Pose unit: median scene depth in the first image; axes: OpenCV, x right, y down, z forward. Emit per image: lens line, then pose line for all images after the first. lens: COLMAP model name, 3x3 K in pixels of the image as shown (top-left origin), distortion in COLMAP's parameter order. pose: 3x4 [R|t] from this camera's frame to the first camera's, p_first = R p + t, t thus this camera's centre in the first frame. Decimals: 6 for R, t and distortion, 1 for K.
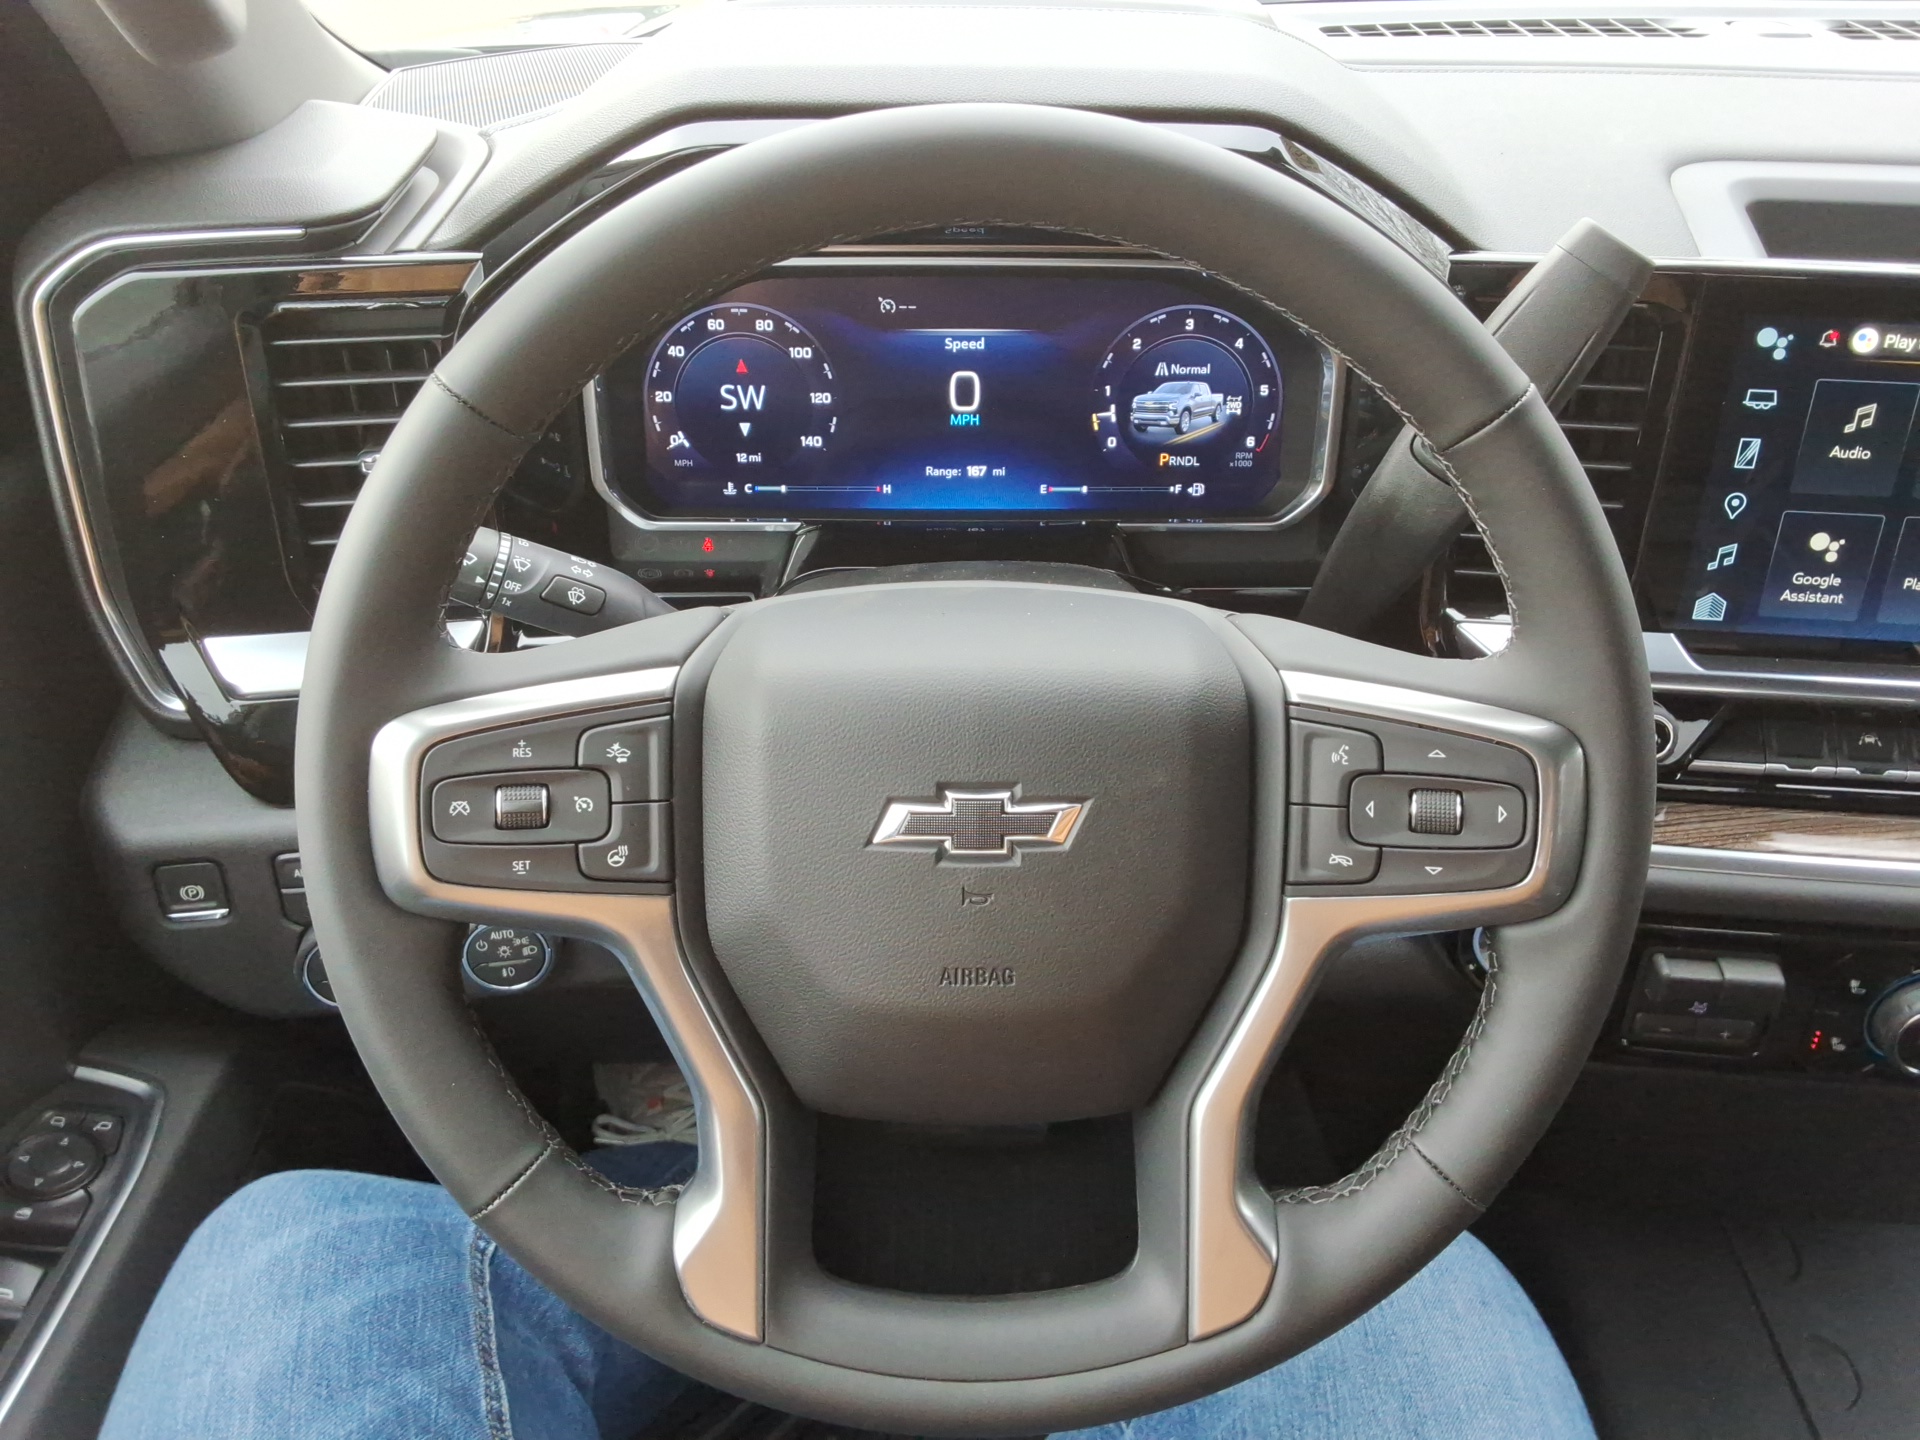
lens RADIAL K [[1547.2, 0, 979.7], [0, 1547.2, 692.4], [0, 0, 1]] dist [0.133404, -0.221373]
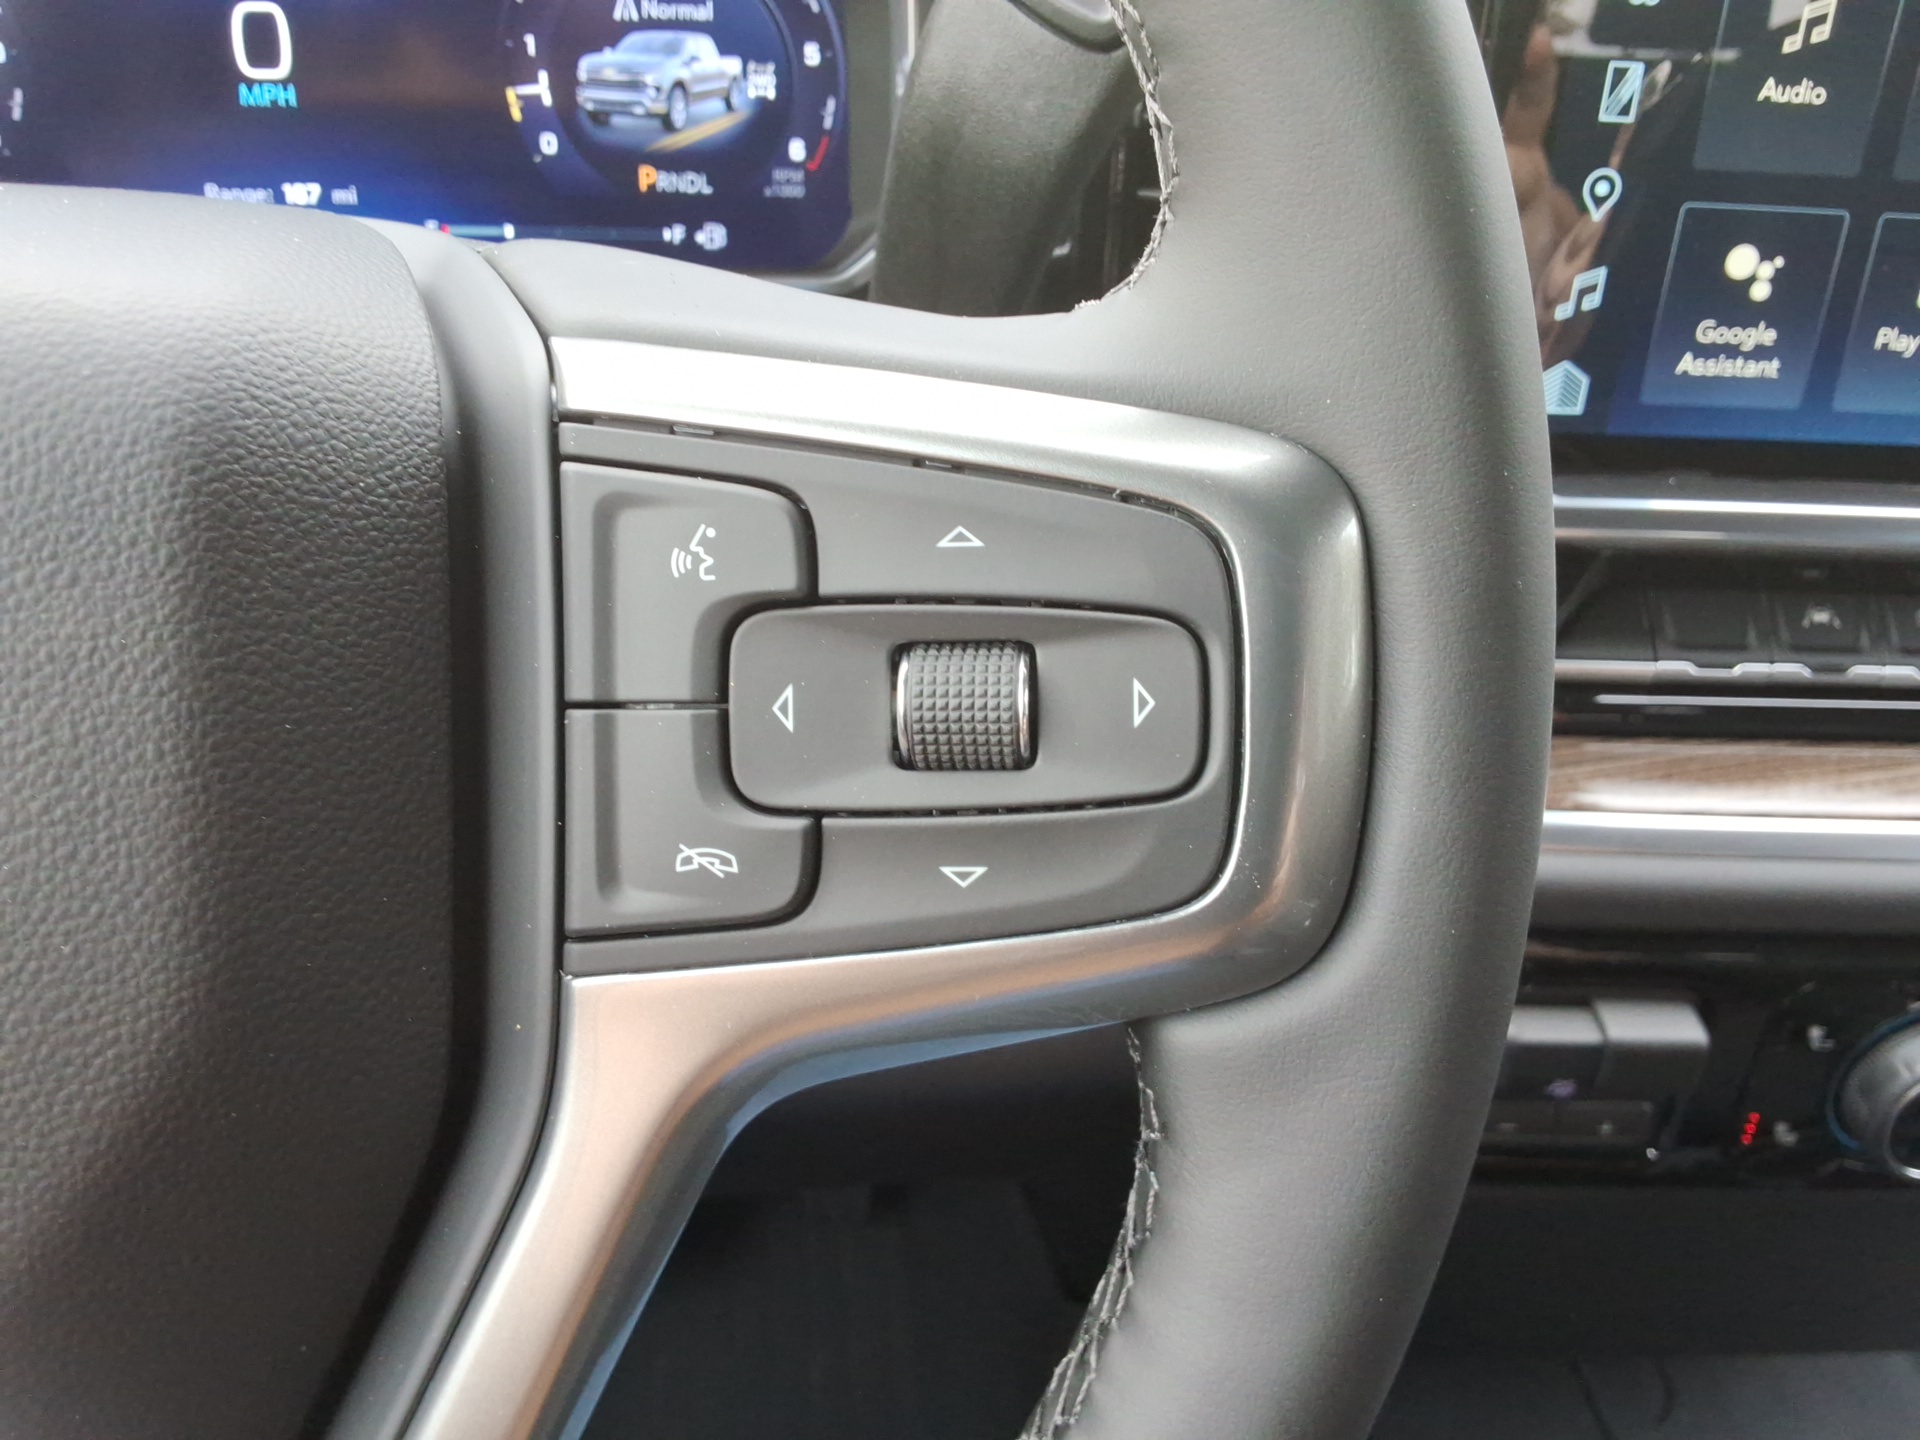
lens RADIAL K [[1547.2, 0, 979.7], [0, 1547.2, 692.4], [0, 0, 1]] dist [0.133404, -0.221373]
pose [[0.990758, -0.032599, 0.131669, 0.162477], [0.034104, 0.999376, -0.009193, 0.049729], [-0.131287, 0.013599, 0.991251, 0.427659]]
